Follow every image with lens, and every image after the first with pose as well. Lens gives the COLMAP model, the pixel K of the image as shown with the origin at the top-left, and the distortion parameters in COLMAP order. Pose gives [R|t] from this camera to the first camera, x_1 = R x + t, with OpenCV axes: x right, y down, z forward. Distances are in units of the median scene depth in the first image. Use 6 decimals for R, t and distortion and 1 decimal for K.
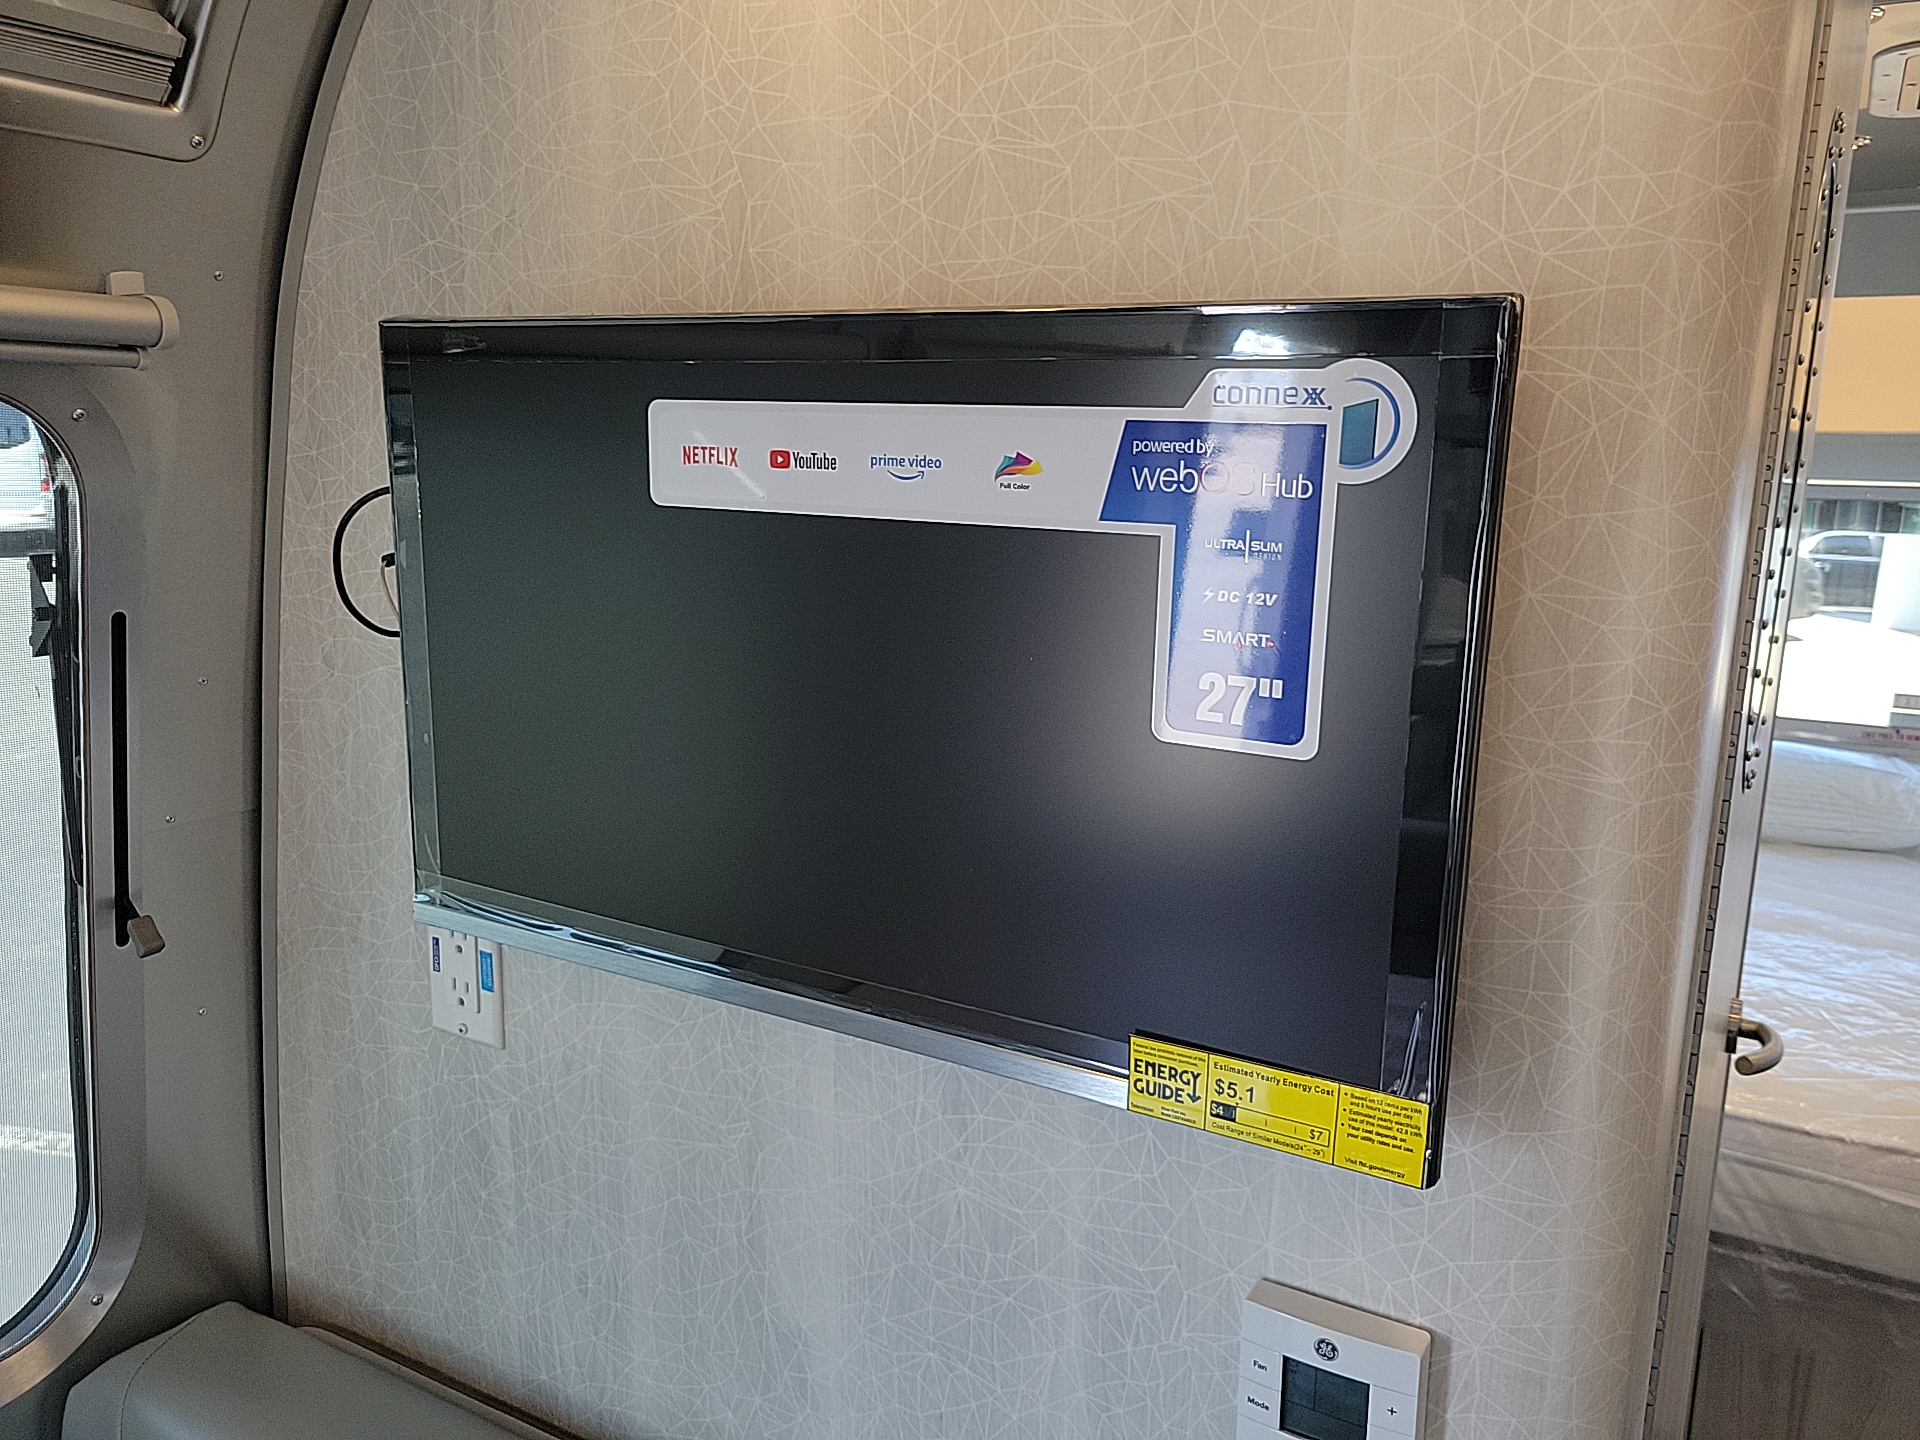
lens RADIAL K [[1444.5, 0, 957.5], [0, 1444.5, 721.7], [0, 0, 1]] dist [0.022485, 0.002540]
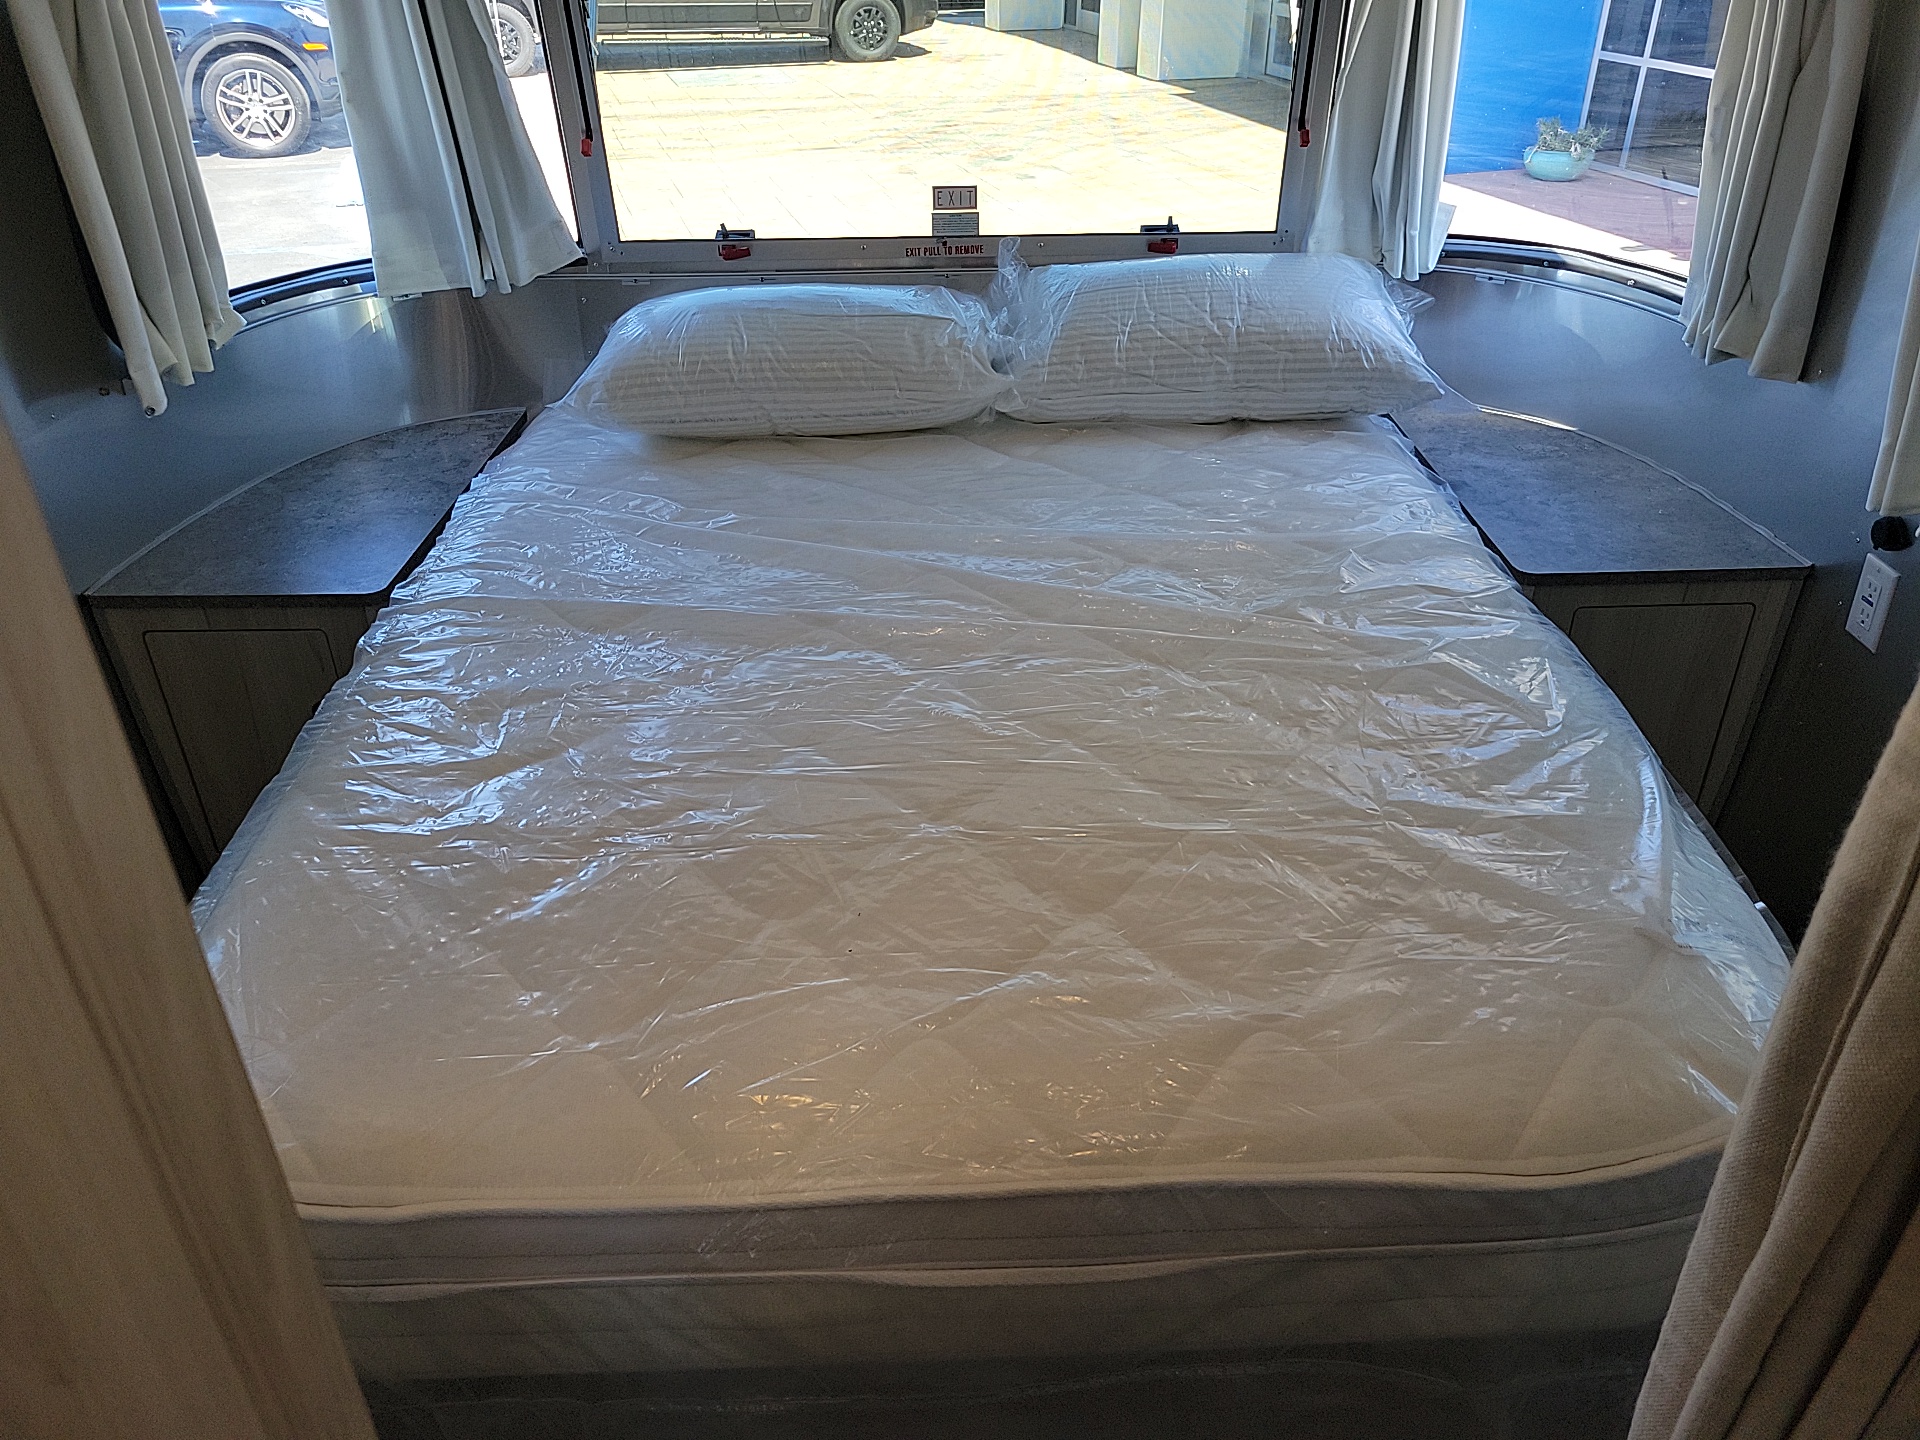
lens RADIAL K [[1444.5, 0, 966.8], [0, 1444.5, 722.7], [0, 0, 1]] dist [0.022485, 0.002540]
pose [[0.854750, -0.301481, 0.422506, 0.270796], [0.135196, 0.915235, 0.379562, -0.047573], [-0.501123, -0.267310, 0.823056, 0.323881]]
